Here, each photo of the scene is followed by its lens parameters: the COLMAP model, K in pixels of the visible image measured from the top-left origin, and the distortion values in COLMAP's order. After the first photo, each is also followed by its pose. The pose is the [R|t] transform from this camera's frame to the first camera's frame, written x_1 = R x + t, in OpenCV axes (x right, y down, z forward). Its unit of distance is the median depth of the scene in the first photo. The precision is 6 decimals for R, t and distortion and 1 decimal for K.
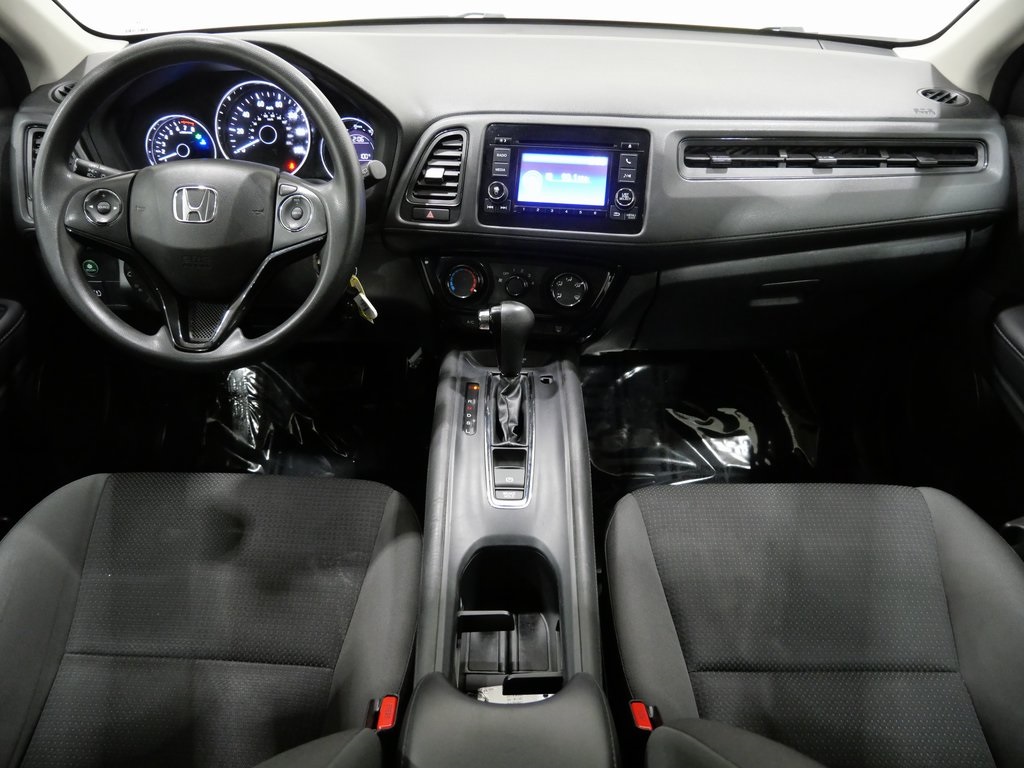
lens RADIAL K [[722.5, 0, 512.0], [0, 722.5, 384.0], [0, 0, 1]] dist [-0.076215, 0.051617]
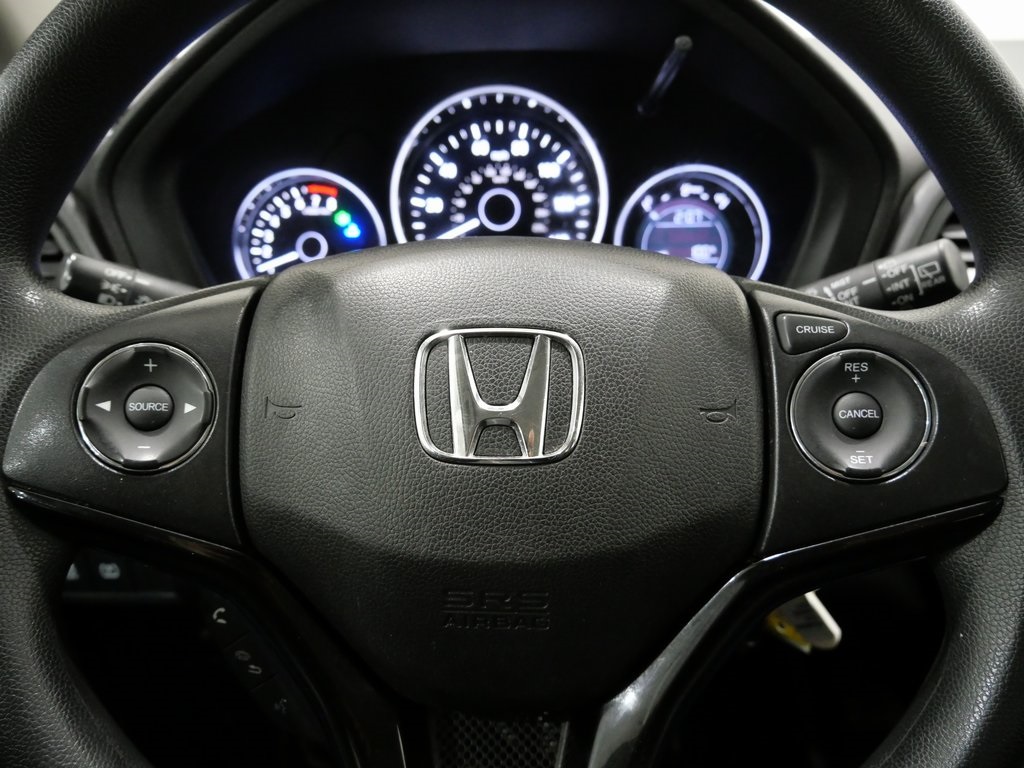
lens RADIAL K [[722.5, 0, 512.0], [0, 722.5, 384.0], [0, 0, 1]] dist [-0.076215, 0.051617]
pose [[0.999466, -0.031972, -0.006766, -0.334275], [0.030361, 0.985014, -0.169779, -0.159908], [0.012093, 0.169483, 0.985459, 0.559567]]
